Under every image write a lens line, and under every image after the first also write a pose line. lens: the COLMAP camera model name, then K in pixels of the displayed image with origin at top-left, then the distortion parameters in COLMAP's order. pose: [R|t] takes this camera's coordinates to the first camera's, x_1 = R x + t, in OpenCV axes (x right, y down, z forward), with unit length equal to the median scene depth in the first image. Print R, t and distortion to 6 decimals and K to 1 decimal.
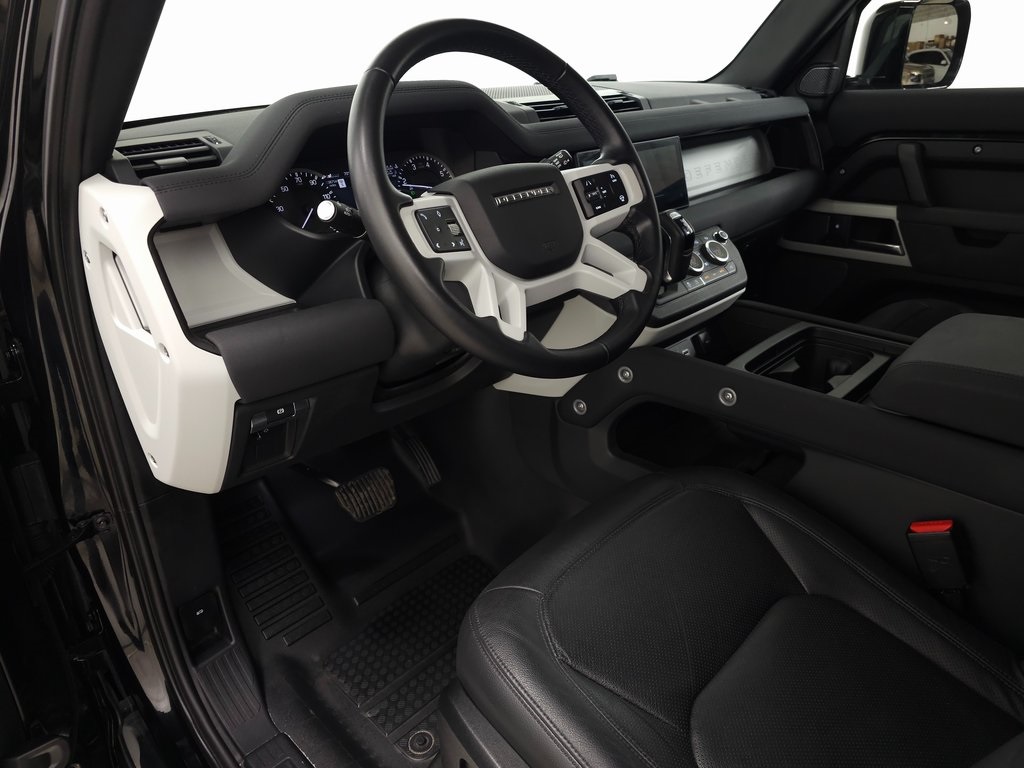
lens RADIAL K [[686.7, 0, 521.4], [0, 686.7, 383.9], [0, 0, 1]] dist [0.072056, -0.078525]
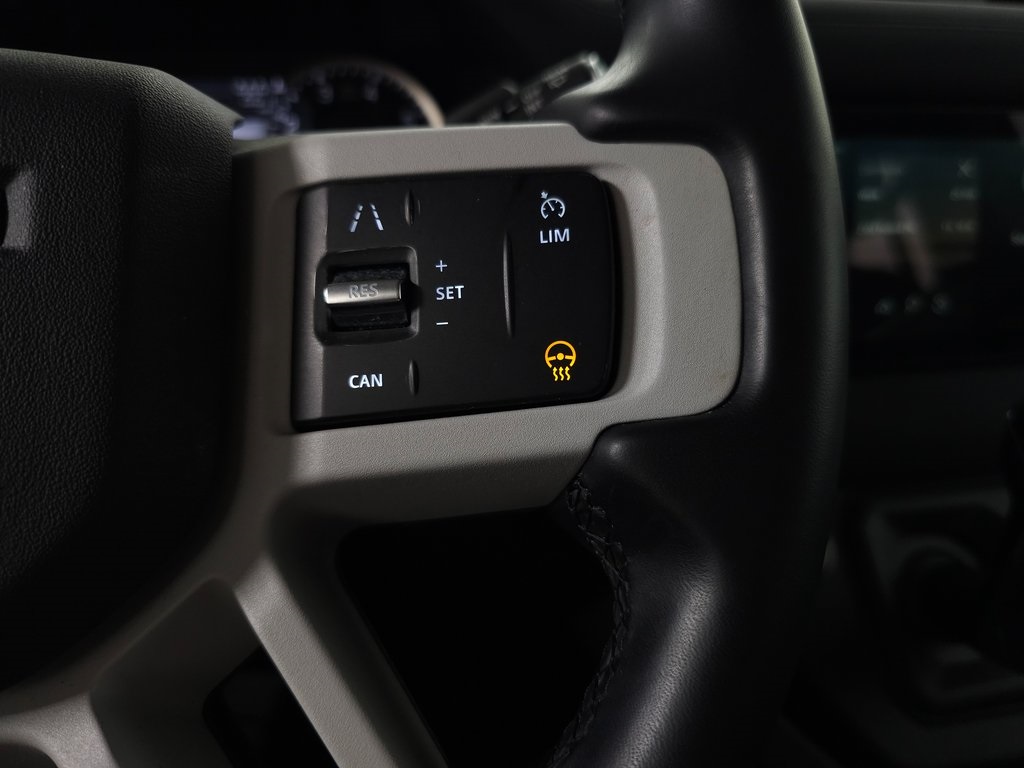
lens RADIAL K [[744.0, 0, 515.3], [0, 744.0, 380.5], [0, 0, 1]] dist [0.005435, -0.000432]
pose [[0.809670, 0.295830, -0.506872, 0.200705], [-0.292999, 0.952087, 0.087643, -0.250196], [0.508514, 0.077551, 0.857554, 0.777912]]
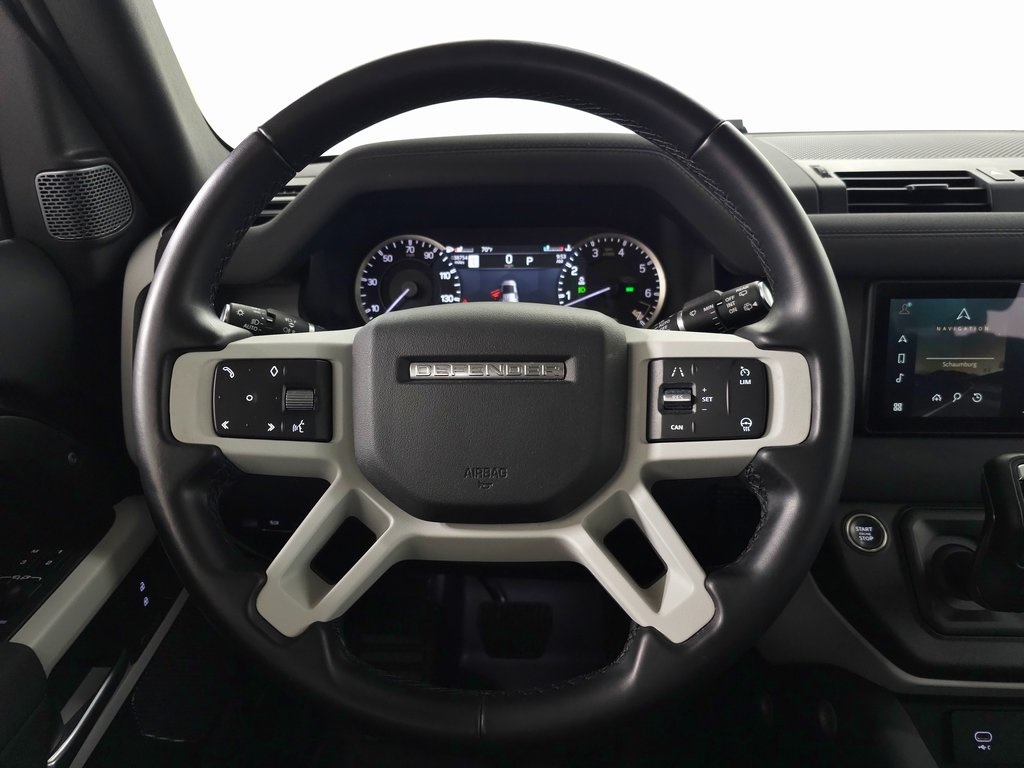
lens RADIAL K [[698.8, 0, 512.3], [0, 698.8, 381.7], [0, 0, 1]] dist [0.022249, -0.026170]
pose [[0.672841, 0.308990, -0.672169, 0.309803], [-0.315898, 0.941597, 0.116630, -0.272191], [0.668950, 0.133864, 0.731154, 0.509790]]
